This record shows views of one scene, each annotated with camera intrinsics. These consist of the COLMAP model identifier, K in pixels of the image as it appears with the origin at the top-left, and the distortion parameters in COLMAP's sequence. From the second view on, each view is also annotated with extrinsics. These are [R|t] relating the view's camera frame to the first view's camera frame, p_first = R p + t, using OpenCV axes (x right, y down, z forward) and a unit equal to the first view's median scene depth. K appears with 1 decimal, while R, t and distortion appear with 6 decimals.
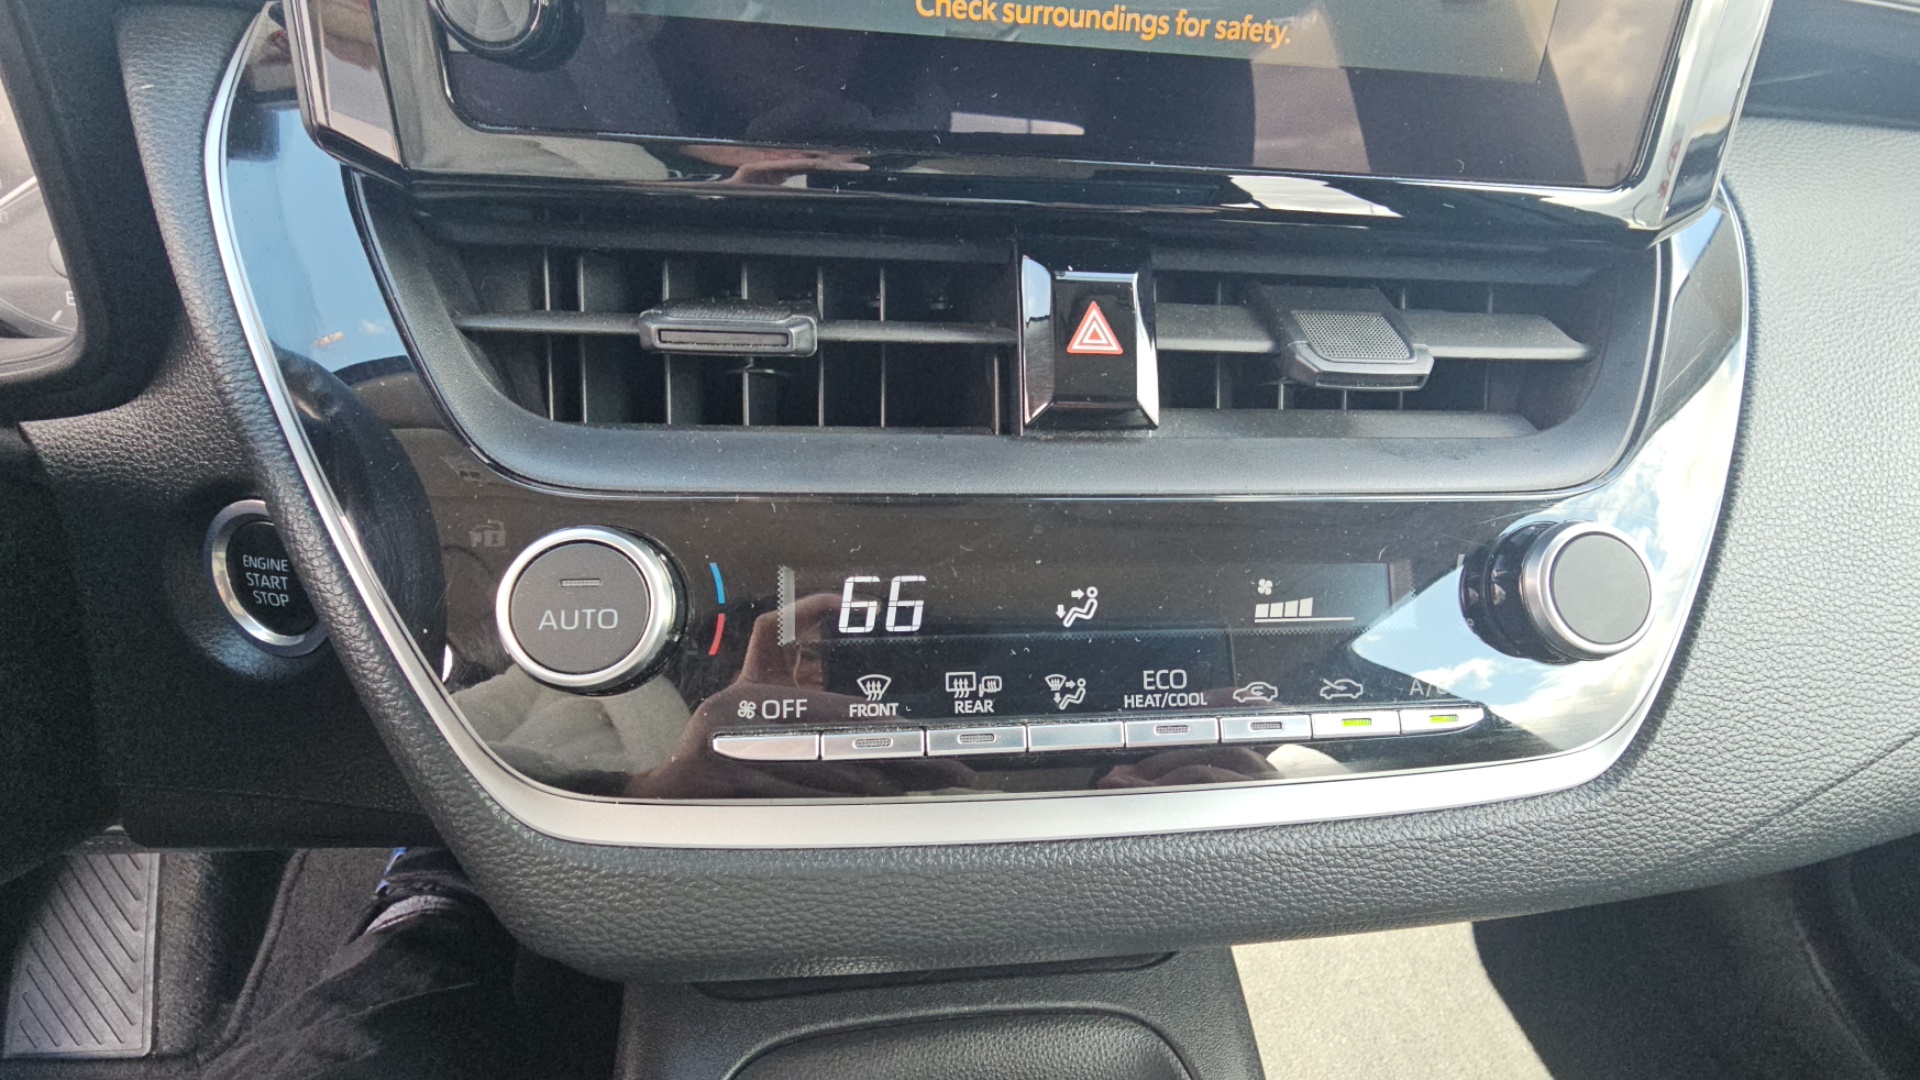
lens RADIAL K [[881.9, 0, 971.2], [0, 881.9, 540.9], [0, 0, 1]] dist [0.000780, -0.000309]
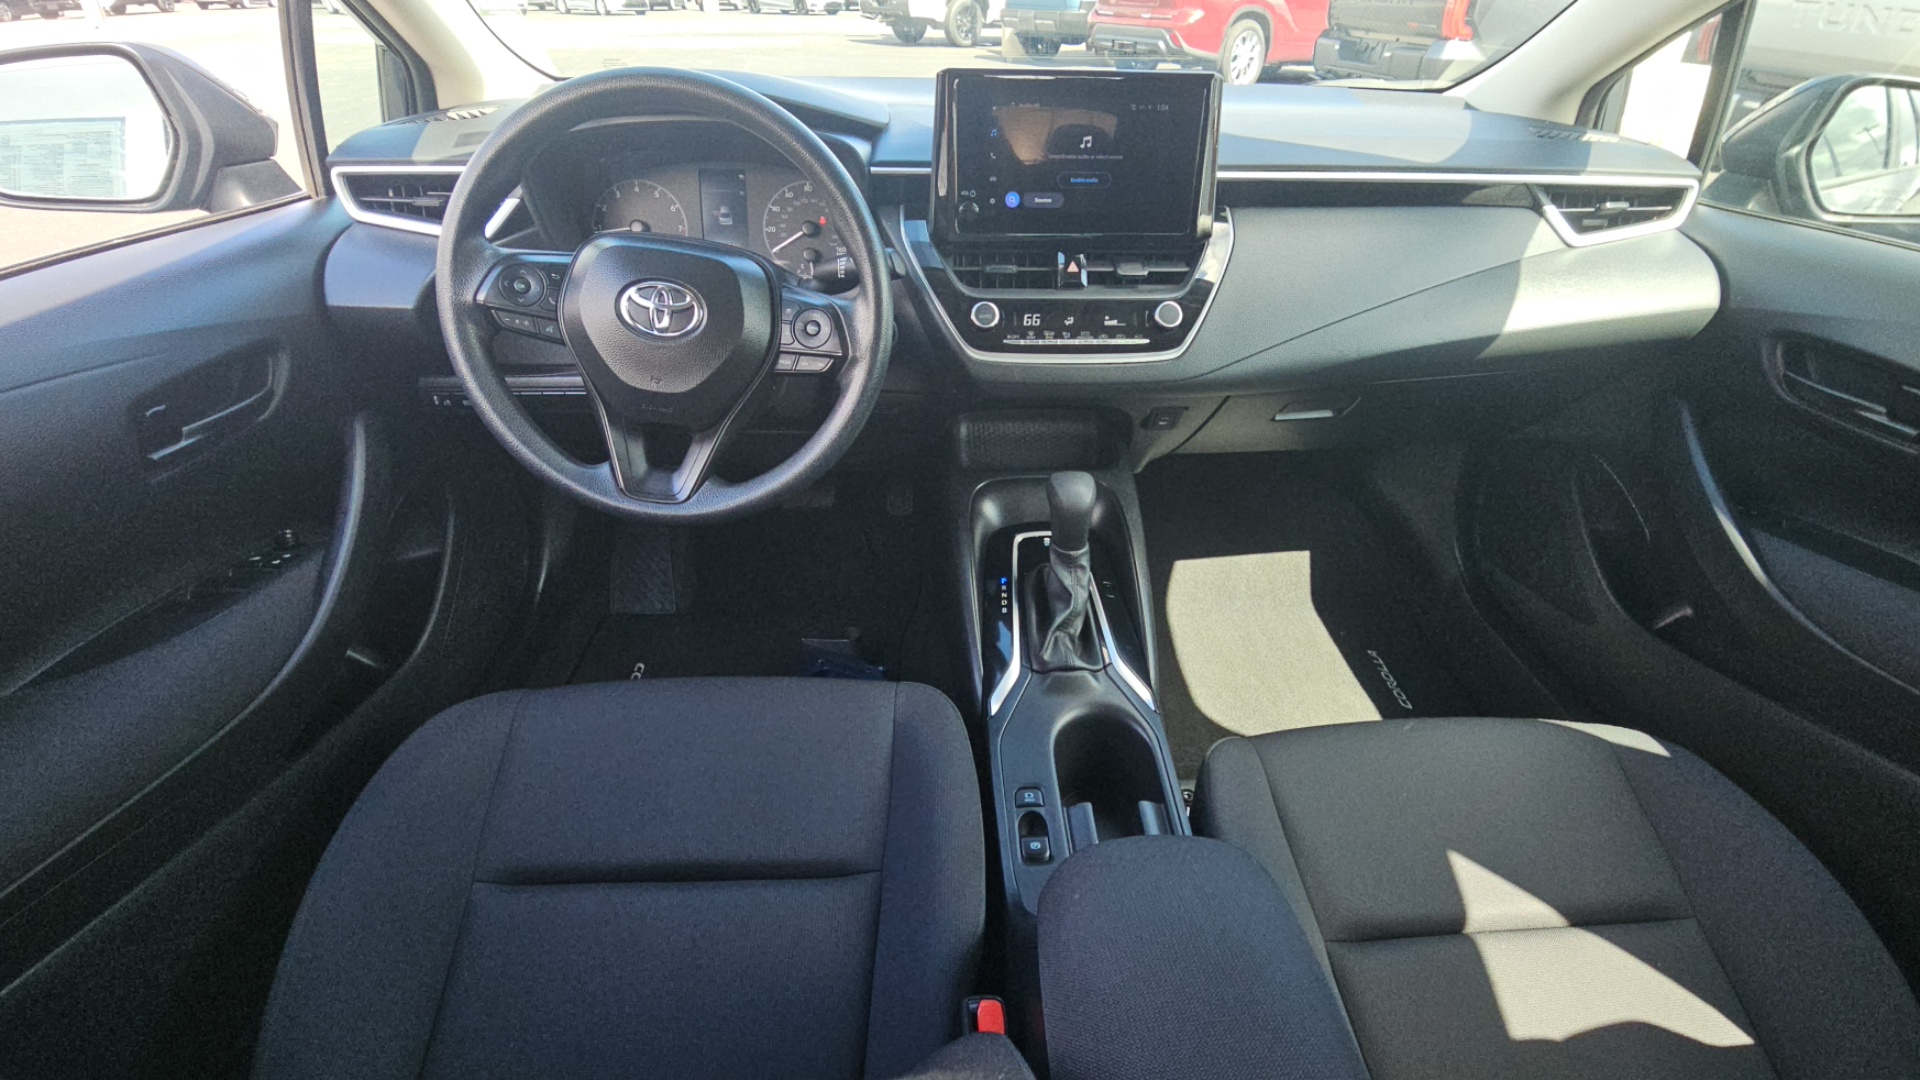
lens RADIAL K [[839.2, 0, 964.2], [0, 839.2, 539.4], [0, 0, 1]] dist [0.007379, -0.005895]
pose [[0.996732, -0.003514, -0.080704, -0.097052], [0.008096, 0.998368, 0.056526, 1.040314], [0.080374, -0.056994, 0.995134, -3.918891]]
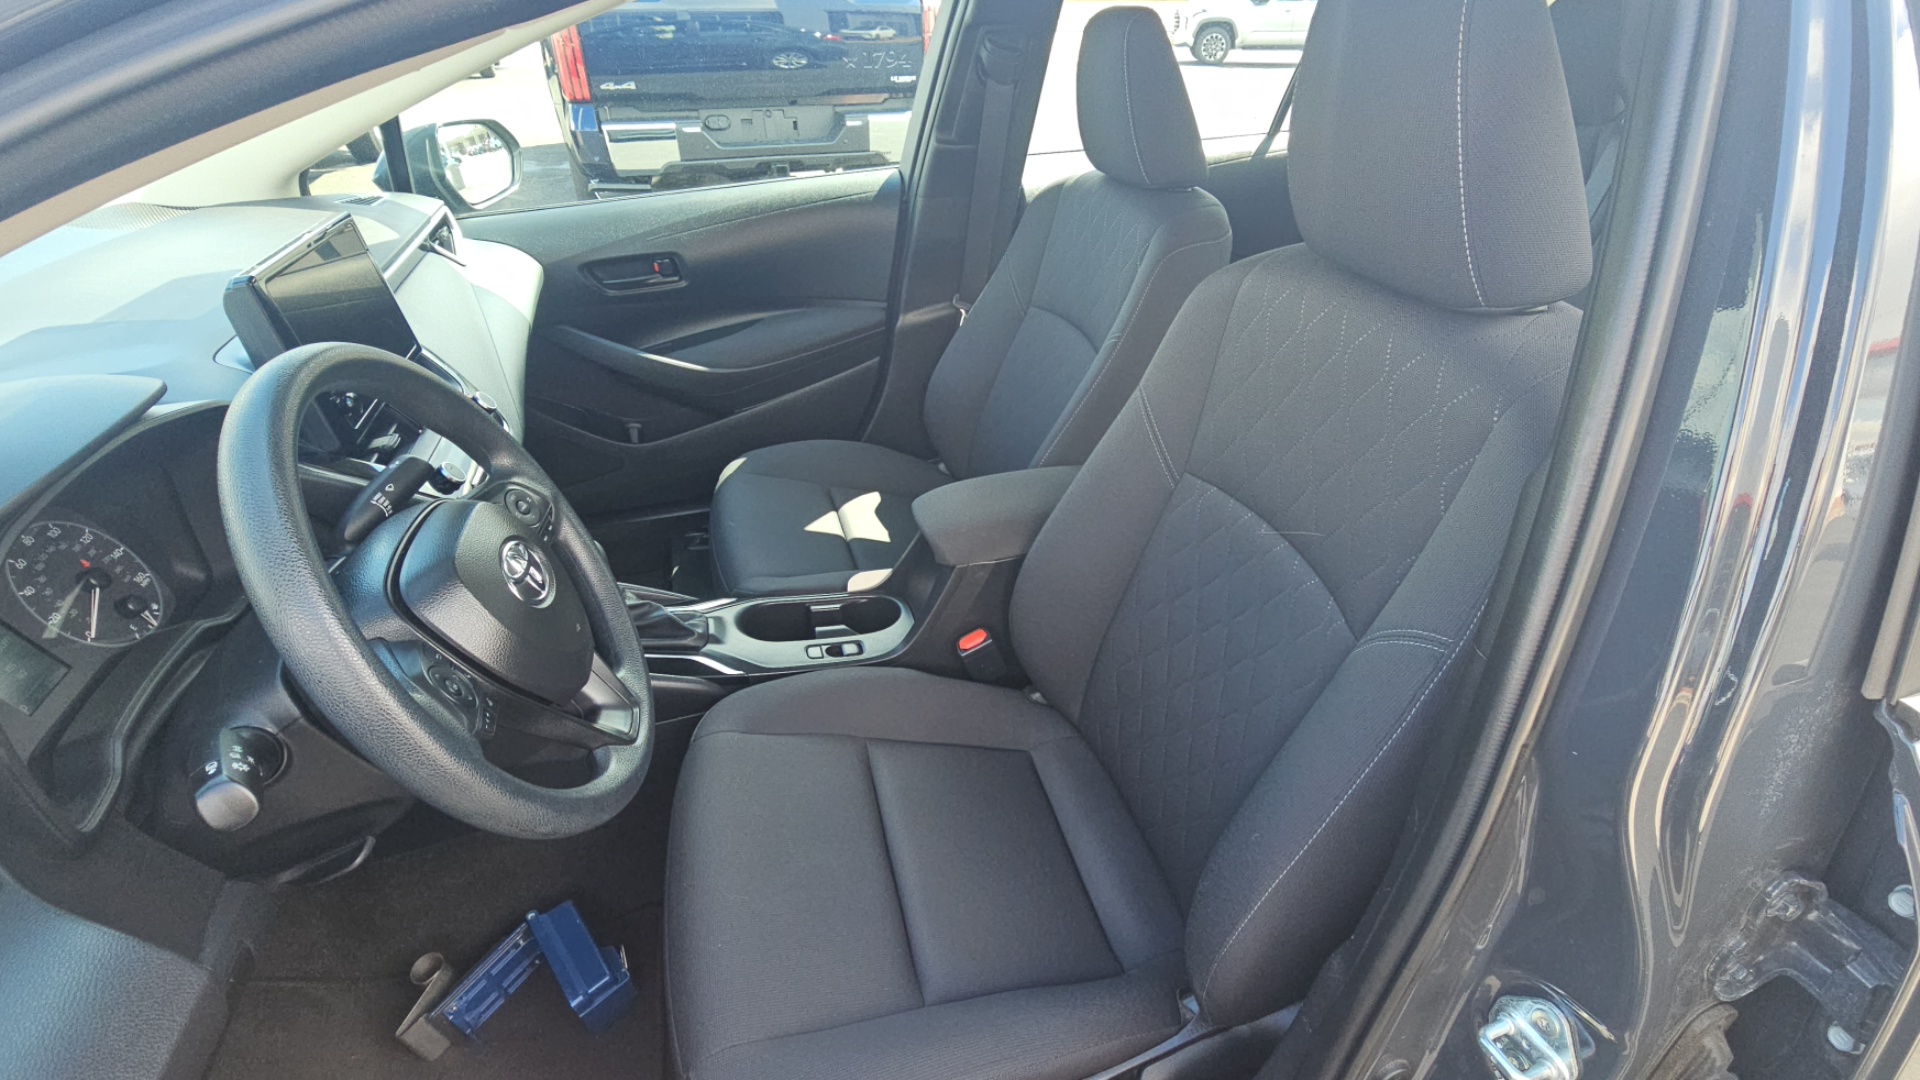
lens RADIAL K [[864.3, 0, 980.8], [0, 864.3, 545.4], [0, 0, 1]] dist [0.008213, -0.008747]
pose [[-0.146866, -0.596151, 0.789325, -4.833709], [0.489435, 0.649651, 0.581727, -1.041598], [-0.859583, 0.471760, 0.196365, -2.478808]]
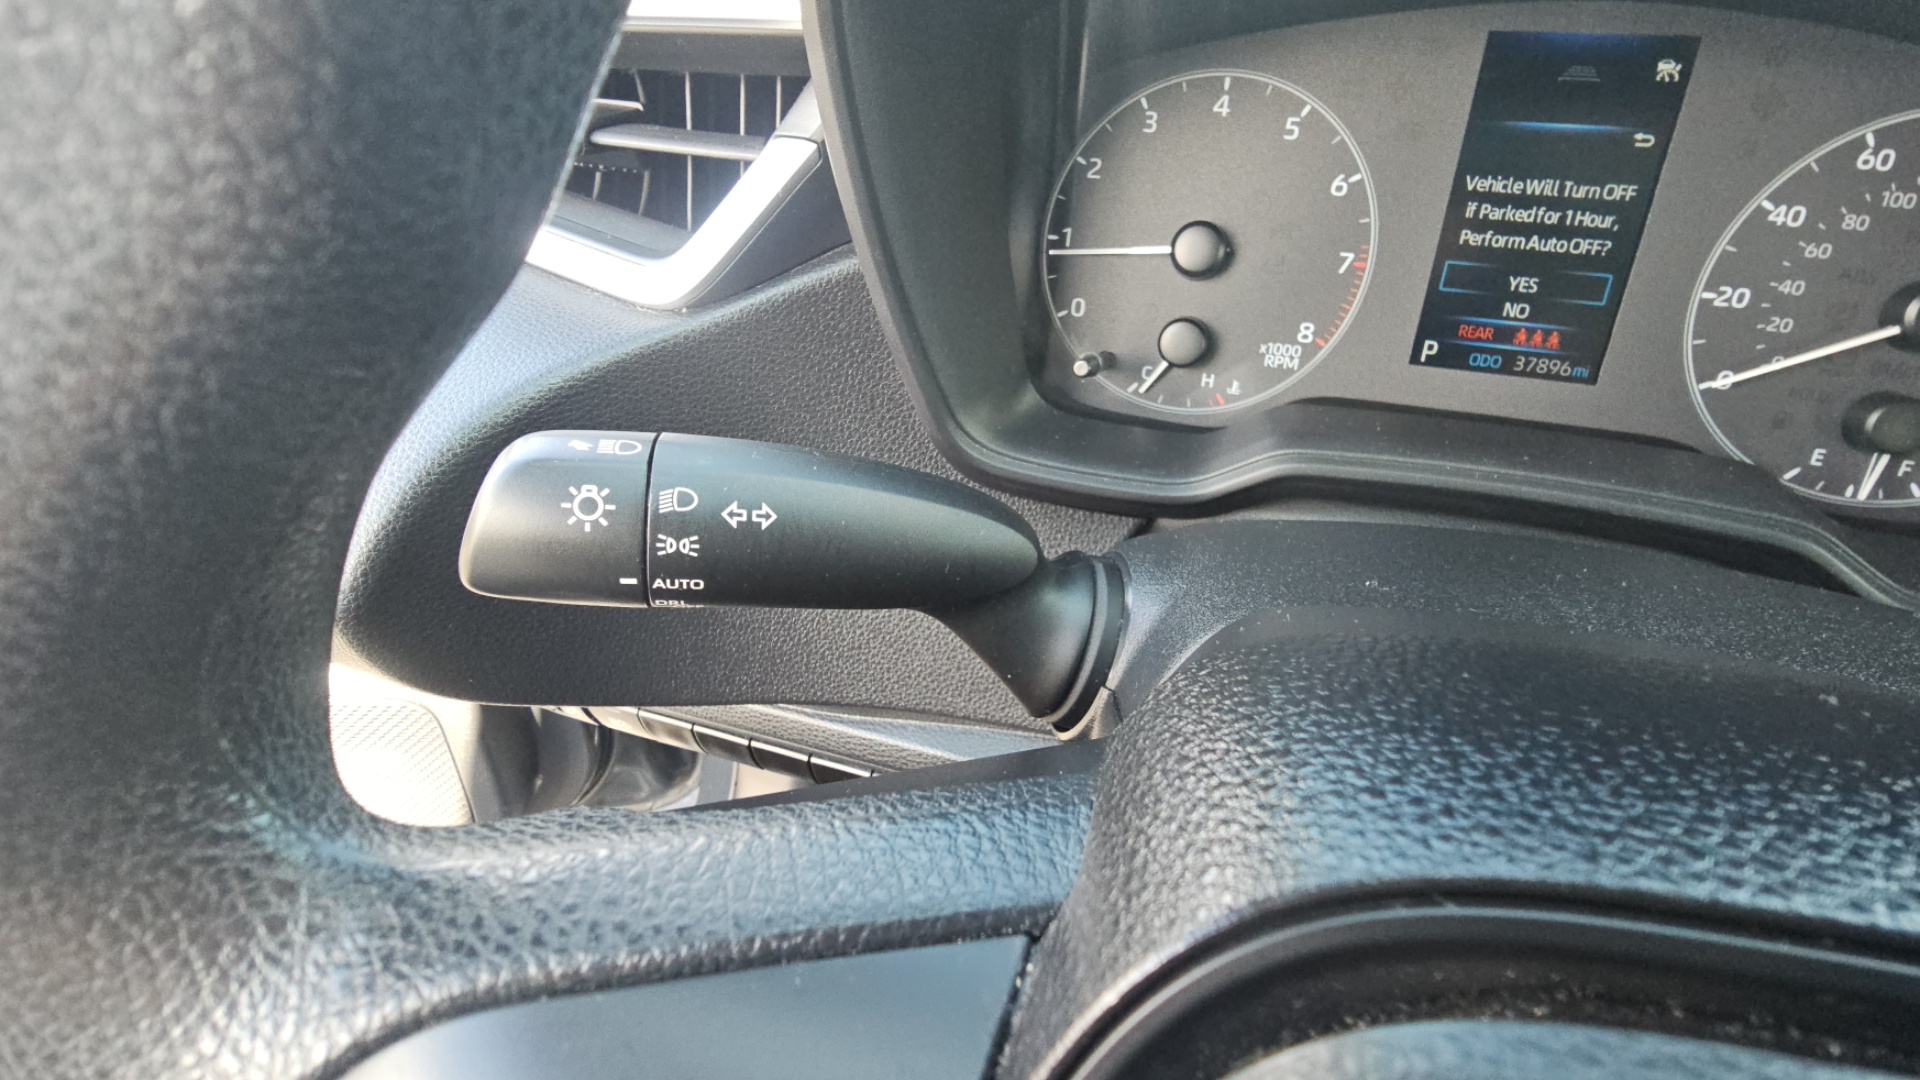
lens RADIAL K [[864.3, 0, 980.8], [0, 864.3, 545.4], [0, 0, 1]] dist [0.008213, -0.008747]
pose [[0.895489, 0.205445, -0.394832, -2.198202], [-0.142177, 0.972656, 0.183646, -0.355298], [0.421765, -0.108317, 0.900212, -0.302112]]
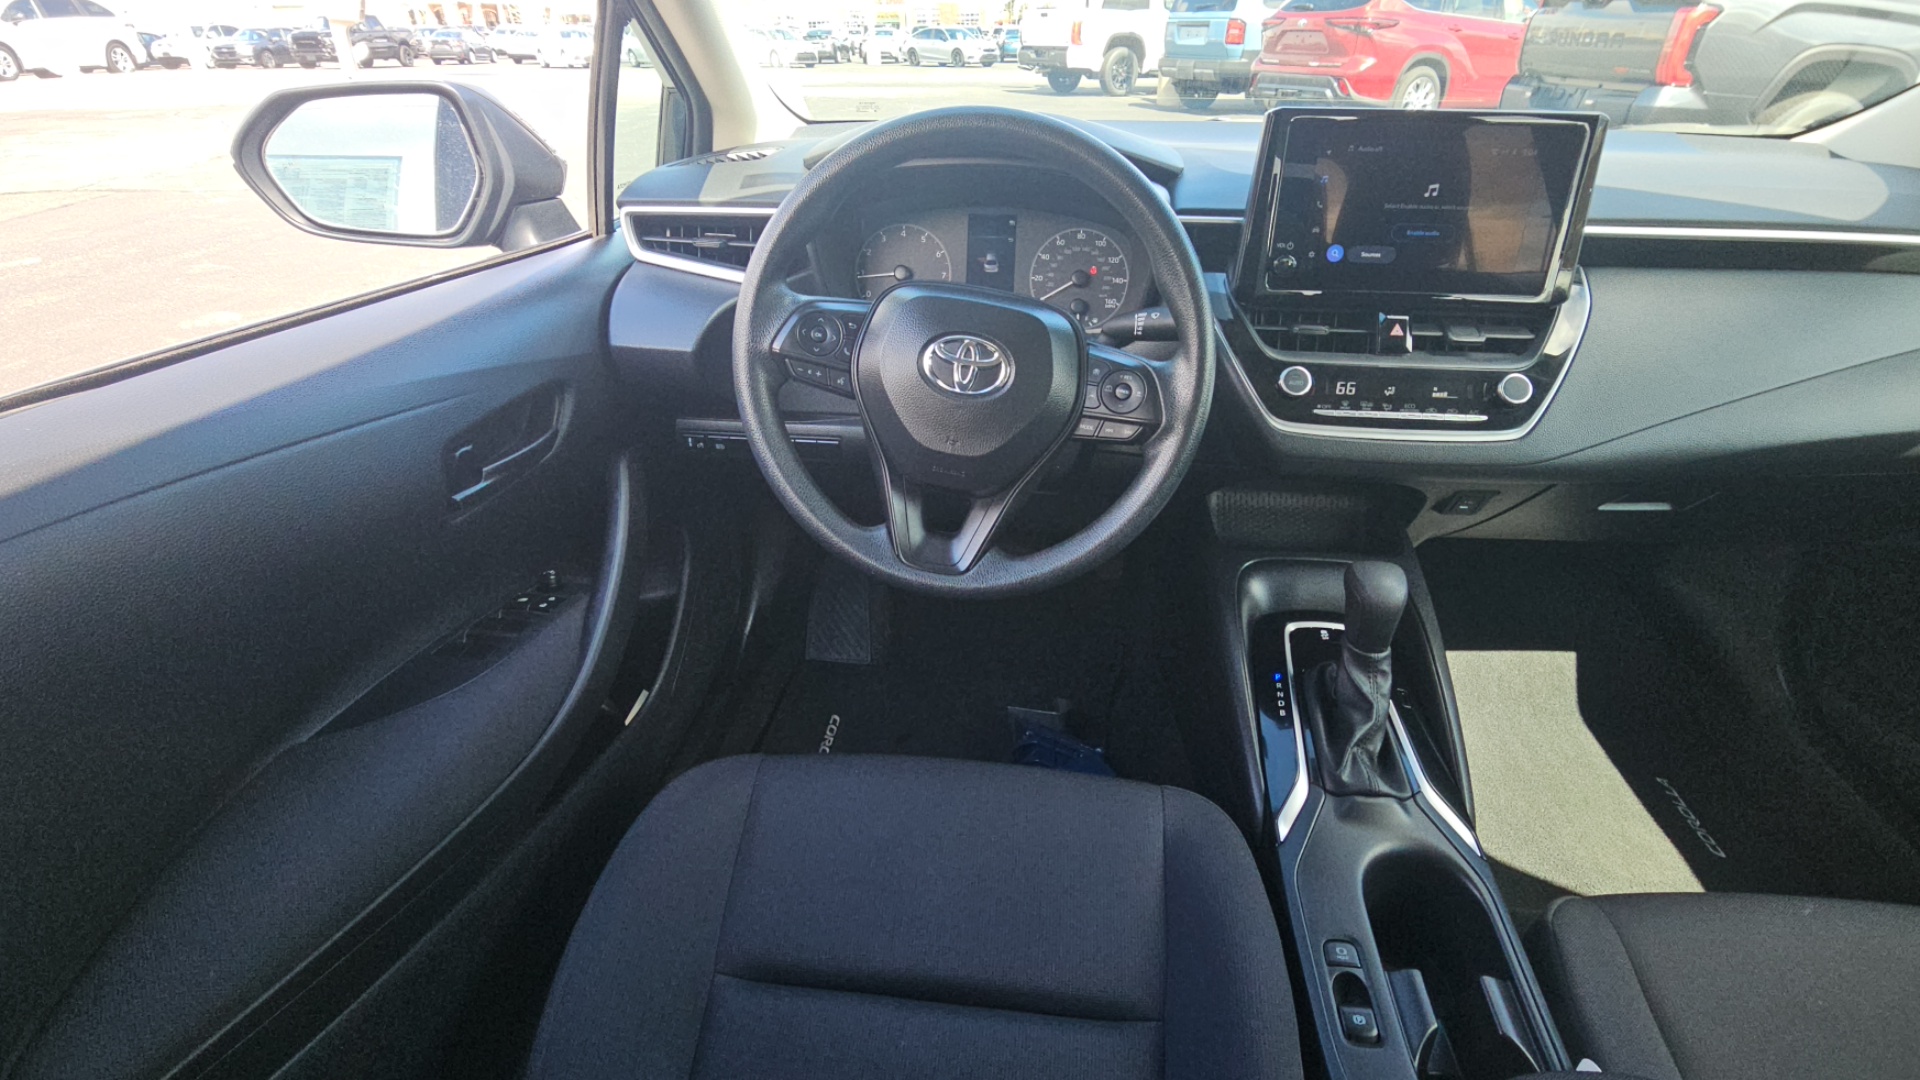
lens RADIAL K [[839.5, 0, 974.6], [0, 839.5, 541.6], [0, 0, 1]] dist [0.009463, -0.005807]
pose [[0.975977, 0.058683, -0.209822, -0.979388], [-0.056493, 0.998268, 0.016419, 0.868933], [0.210422, -0.004171, 0.977602, -3.570265]]
